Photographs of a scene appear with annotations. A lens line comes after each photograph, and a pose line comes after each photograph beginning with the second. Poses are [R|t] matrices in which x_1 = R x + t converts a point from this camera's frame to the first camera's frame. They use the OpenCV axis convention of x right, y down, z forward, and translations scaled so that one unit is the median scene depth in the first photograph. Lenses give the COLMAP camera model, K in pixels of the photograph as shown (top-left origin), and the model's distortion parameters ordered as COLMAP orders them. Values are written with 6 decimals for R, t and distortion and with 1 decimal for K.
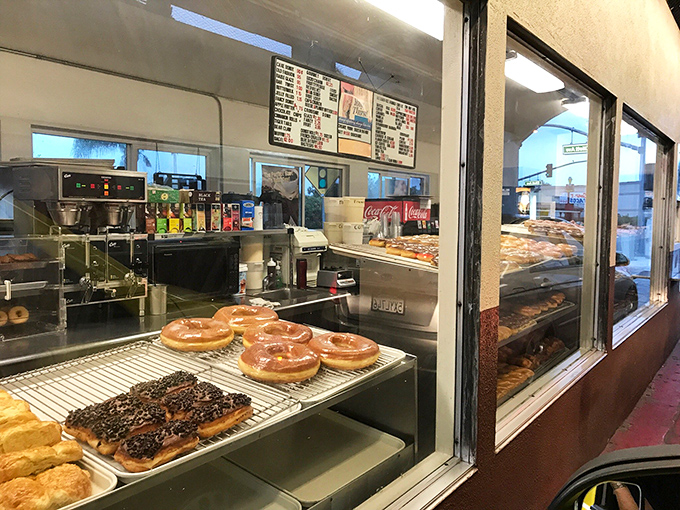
lens RADIAL K [[527.6, 0, 338.5], [0, 527.6, 242.2], [0, 0, 1]] dist [0.002183, 0.001584]
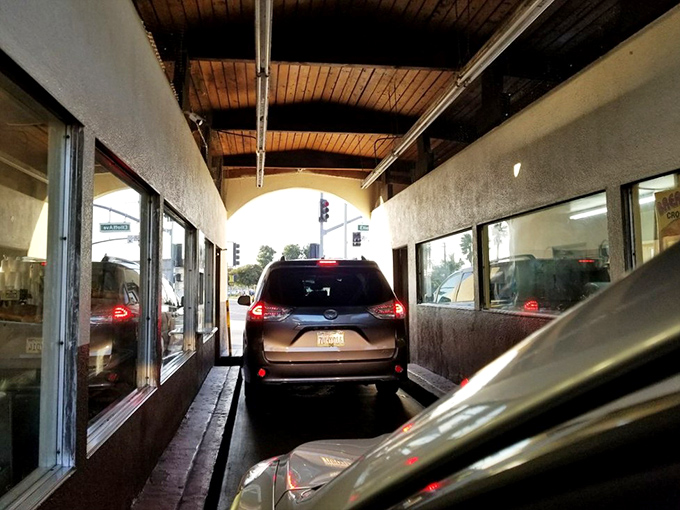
lens RADIAL K [[527.6, 0, 338.5], [0, 527.6, 242.2], [0, 0, 1]] dist [0.002183, 0.001584]
pose [[0.676100, 0.044976, 0.735436, -0.281288], [0.061708, 0.991172, -0.117345, 0.064907], [-0.734222, 0.124720, 0.667356, -0.417096]]
